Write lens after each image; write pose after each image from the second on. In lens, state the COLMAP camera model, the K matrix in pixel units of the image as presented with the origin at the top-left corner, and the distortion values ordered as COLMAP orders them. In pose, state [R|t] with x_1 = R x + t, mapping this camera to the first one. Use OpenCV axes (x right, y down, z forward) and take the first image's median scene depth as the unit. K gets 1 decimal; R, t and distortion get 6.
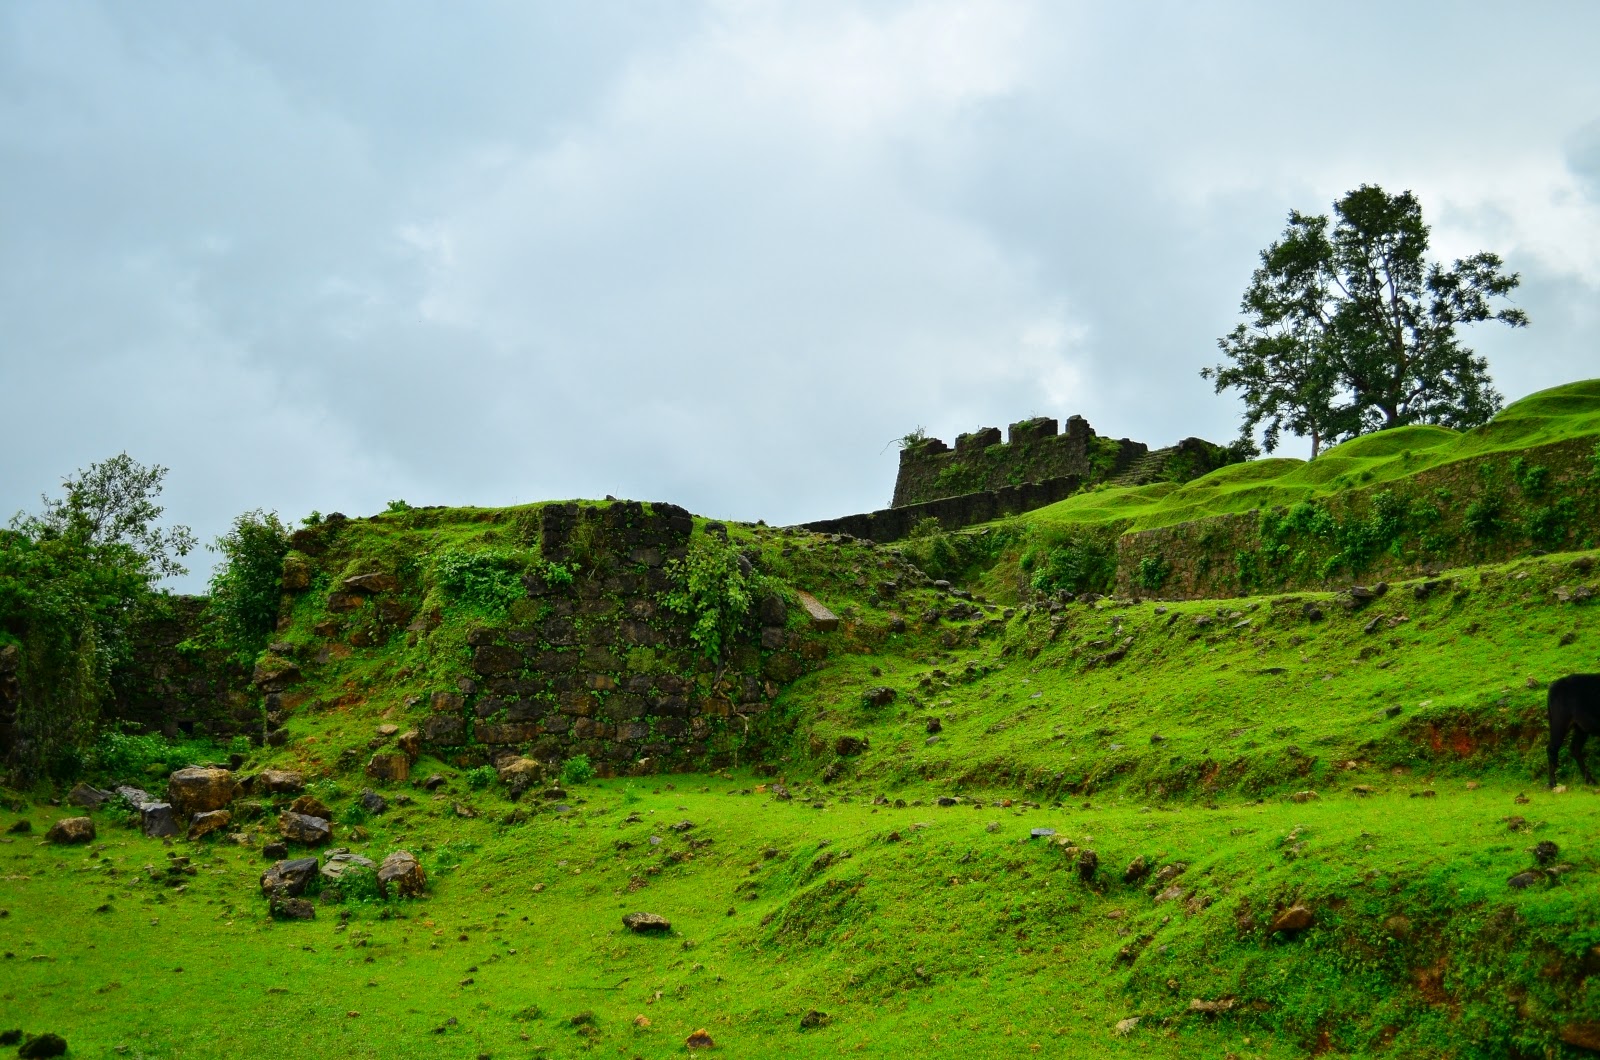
lens RADIAL K [[1573.8, 0, 791.8], [0, 1573.8, 530.7], [0, 0, 1]] dist [-0.060155, 0.013445]
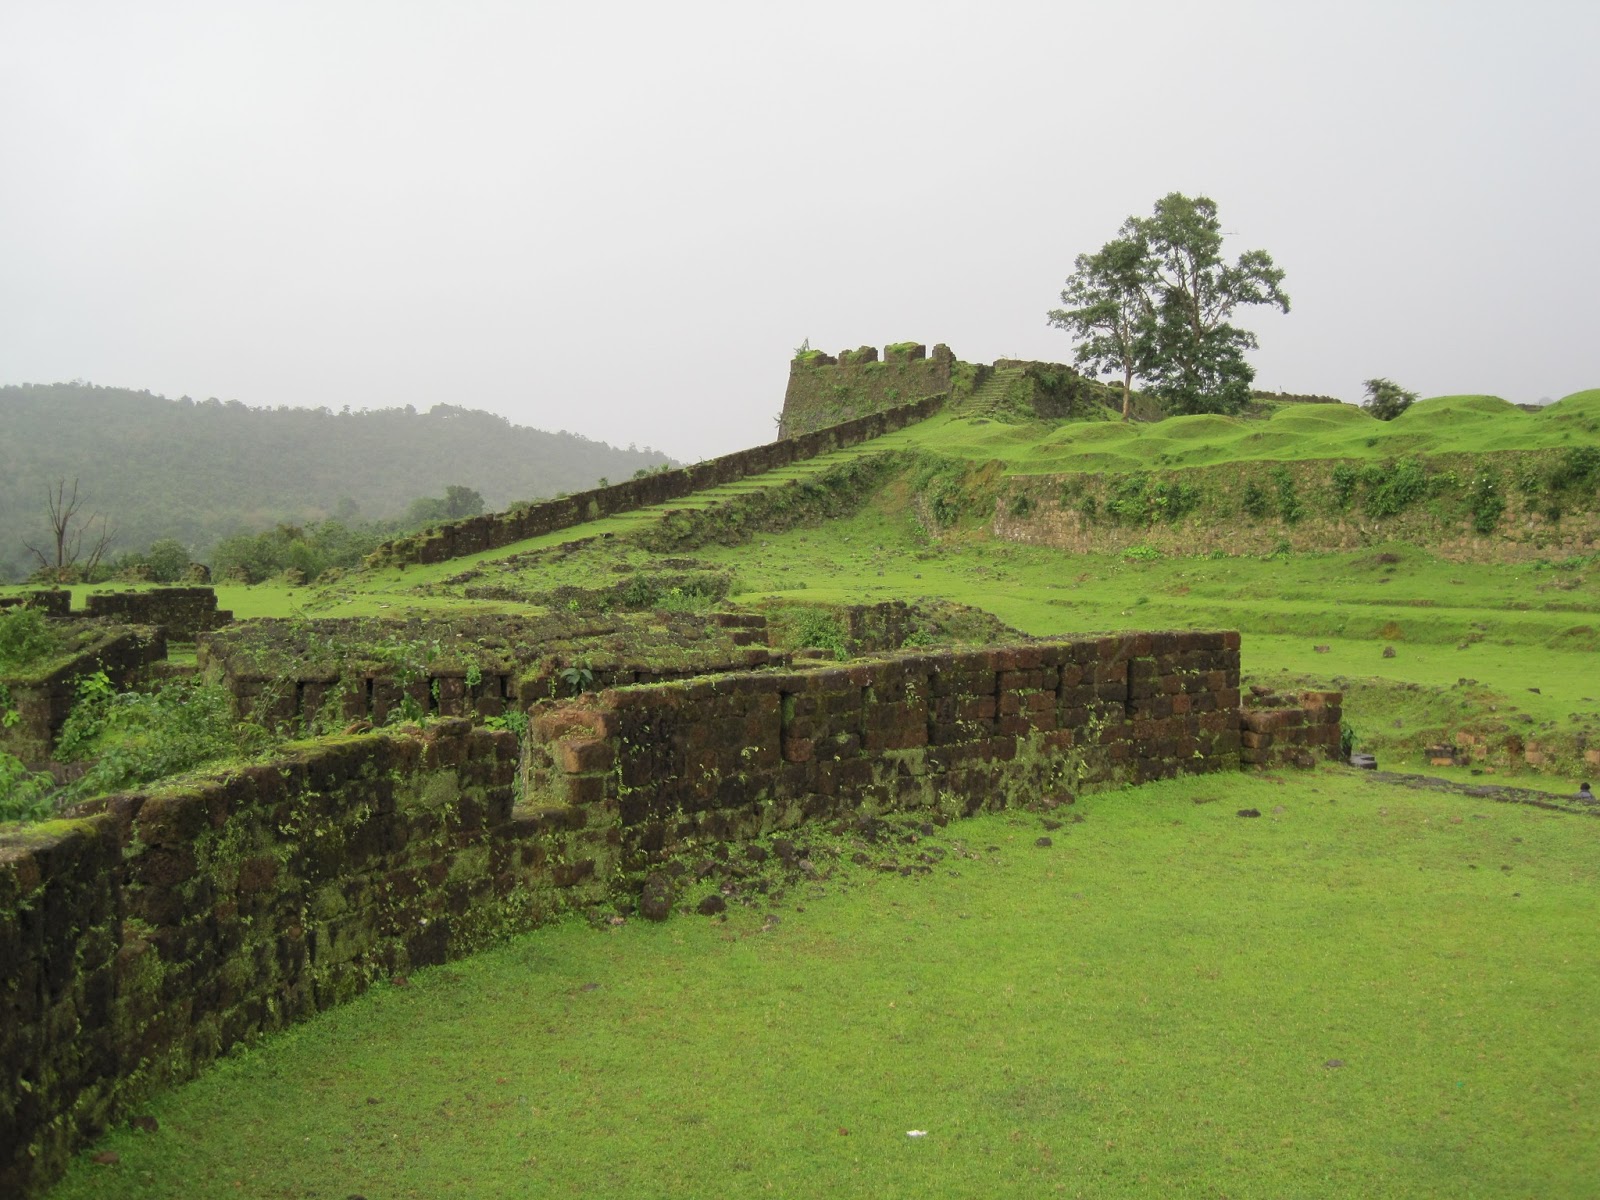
lens RADIAL K [[1646.9, 0, 800.0], [0, 1646.9, 600.0], [0, 0, 1]] dist [-0.170396, 0.130894]
pose [[0.986908, -0.020549, 0.159969, -0.911122], [-0.009275, 0.982978, 0.183491, -0.718419], [-0.161017, -0.182573, 0.969918, -1.779233]]
